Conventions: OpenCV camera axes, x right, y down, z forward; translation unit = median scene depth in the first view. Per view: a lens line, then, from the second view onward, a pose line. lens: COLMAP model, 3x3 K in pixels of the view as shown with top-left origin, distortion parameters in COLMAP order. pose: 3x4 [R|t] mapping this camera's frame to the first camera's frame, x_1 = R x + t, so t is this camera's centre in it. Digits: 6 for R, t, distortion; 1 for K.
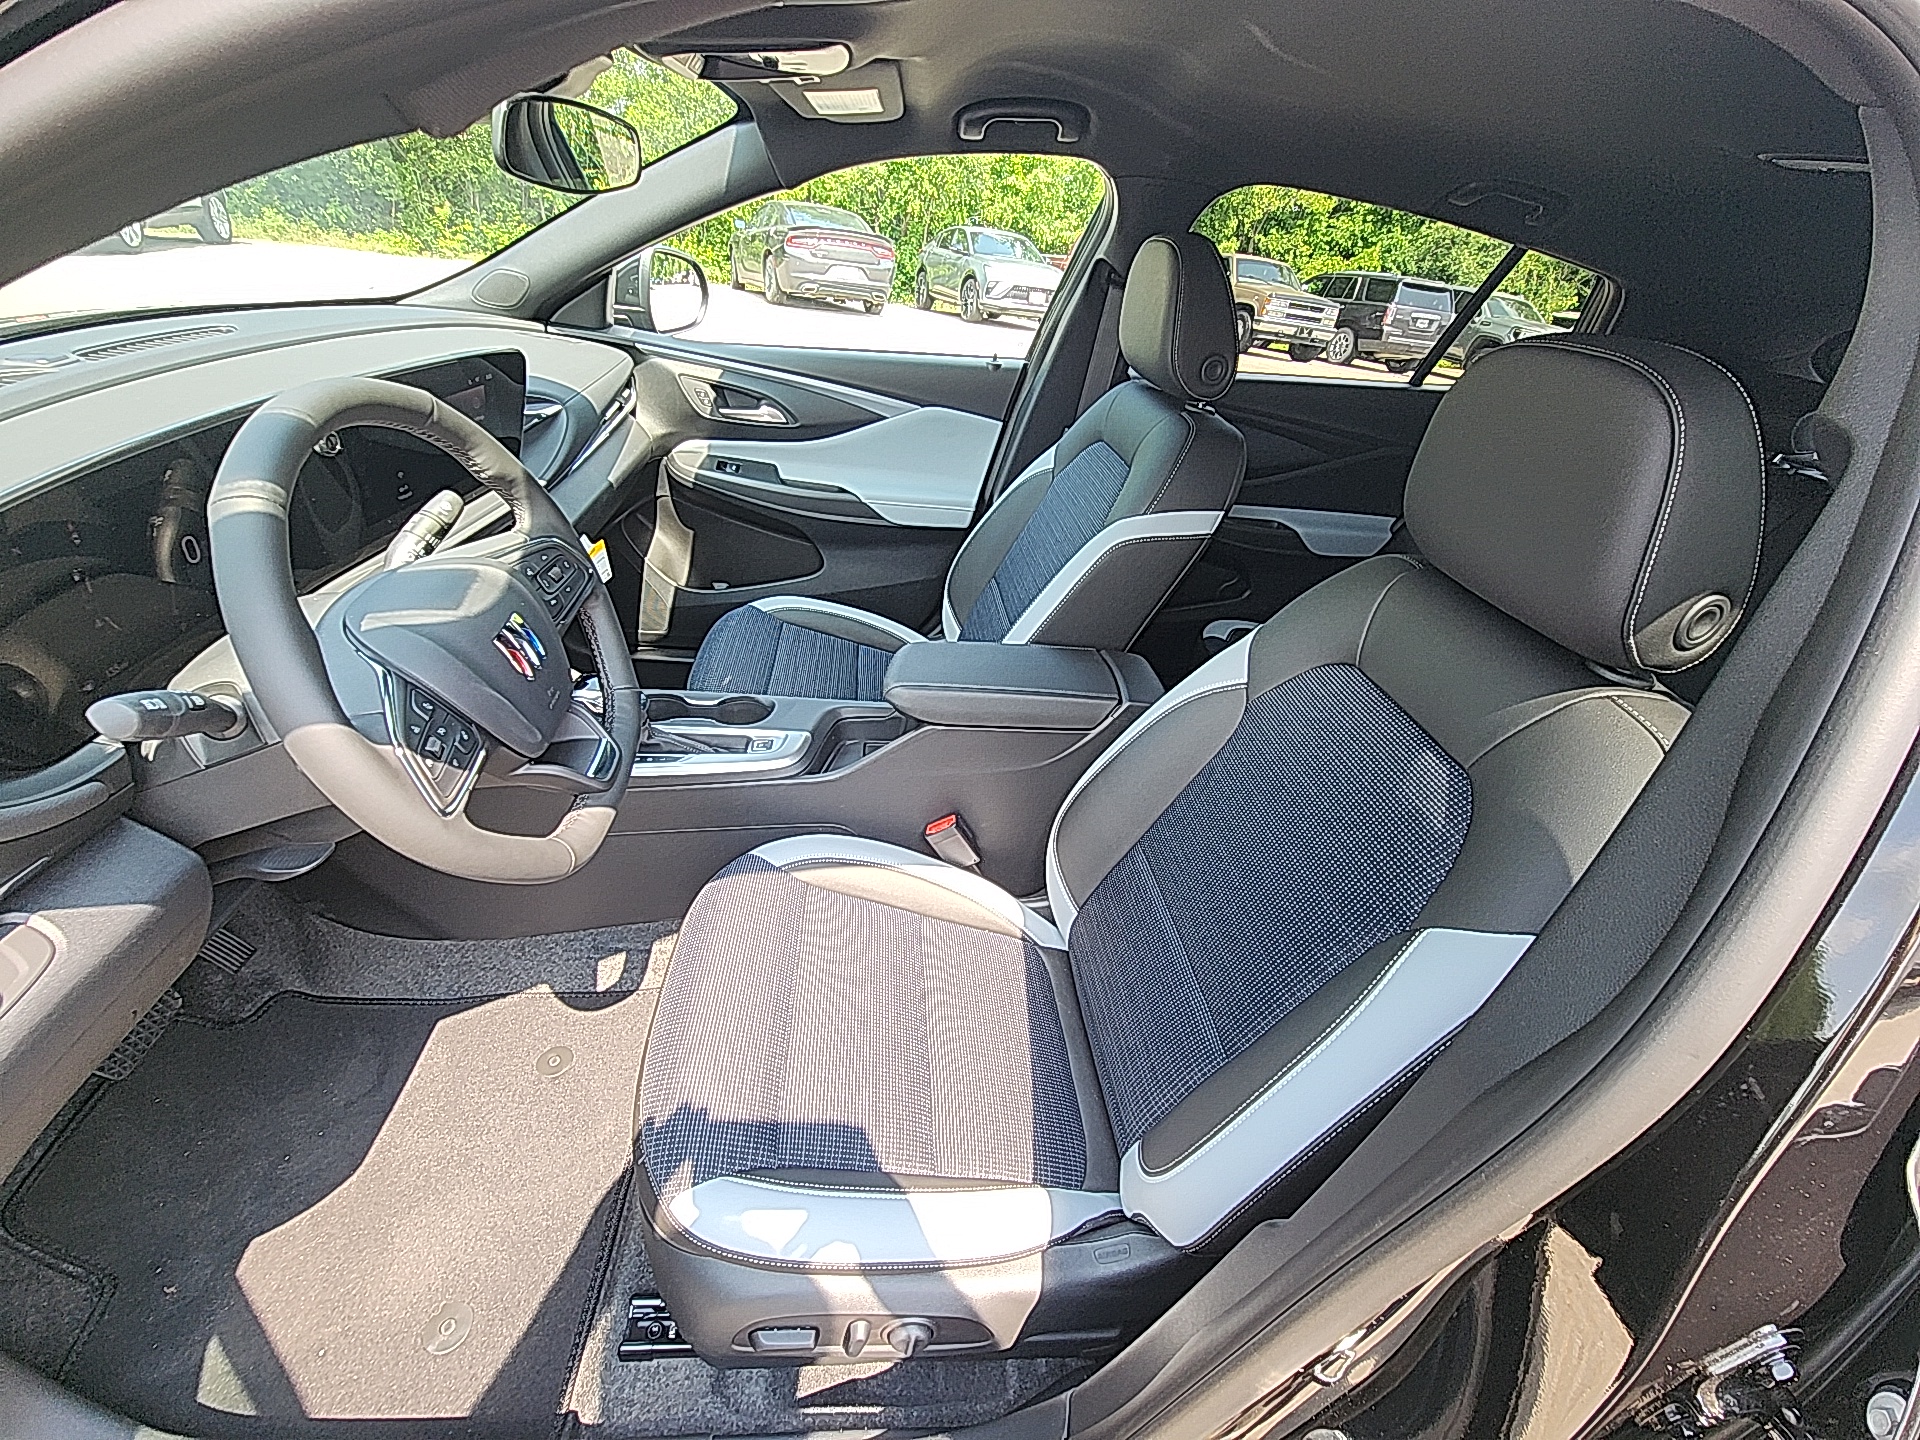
lens RADIAL K [[770.5, 0, 950.5], [0, 770.5, 704.3], [0, 0, 1]] dist [0.010320, -0.008662]
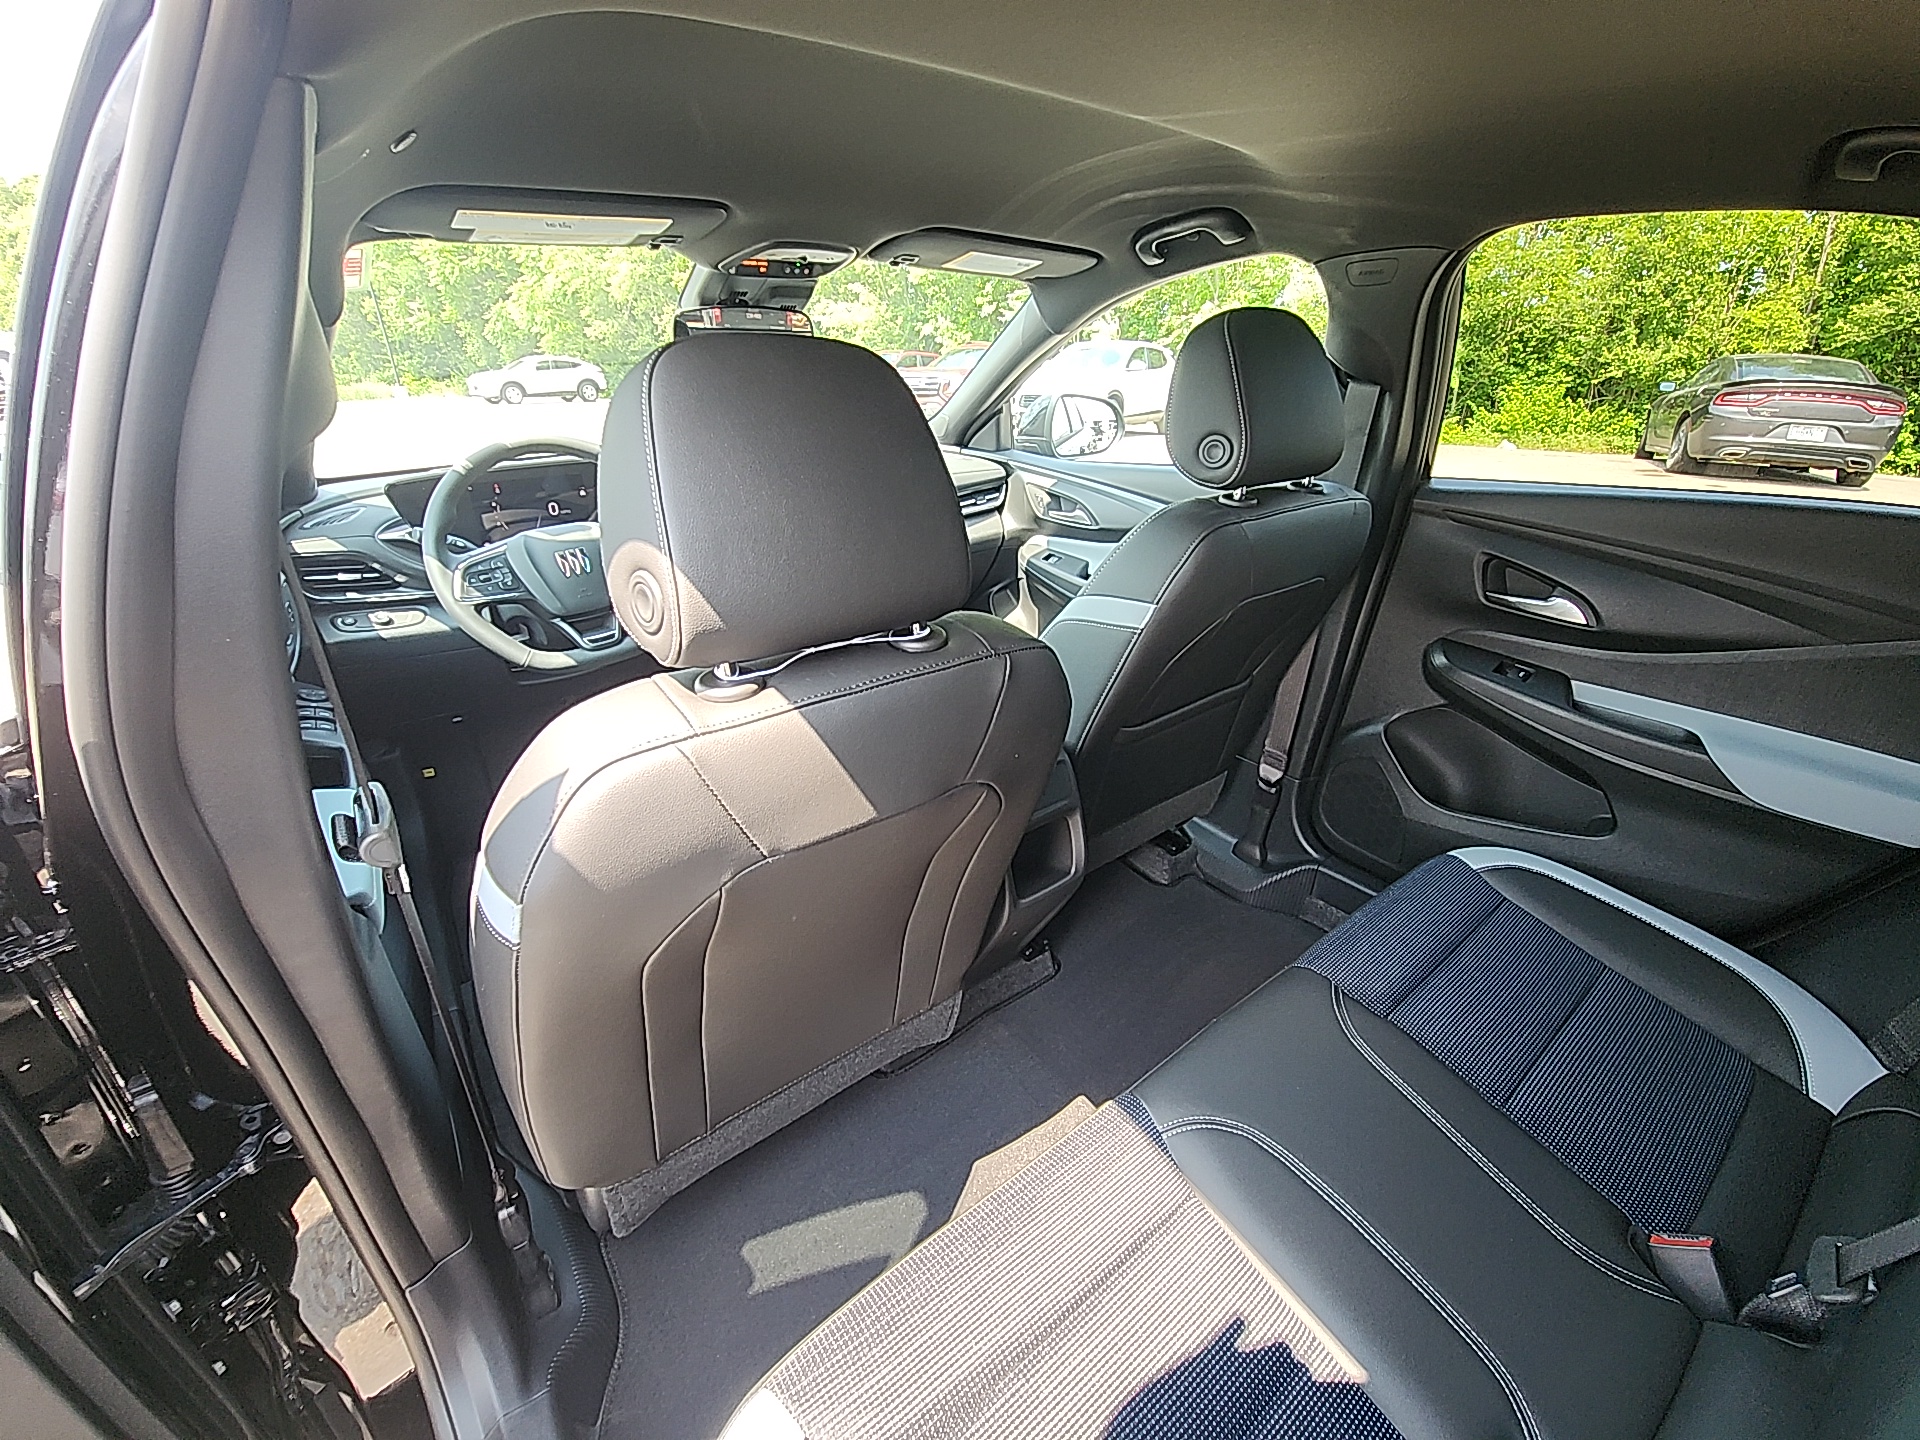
lens RADIAL K [[774.1, 0, 952.2], [0, 774.1, 694.2], [0, 0, 1]] dist [0.030857, -0.021113]
pose [[0.533929, 0.219051, -0.816662, 0.690067], [-0.388026, 0.921626, -0.006484, -0.050692], [0.751236, 0.320348, 0.577080, 0.278999]]
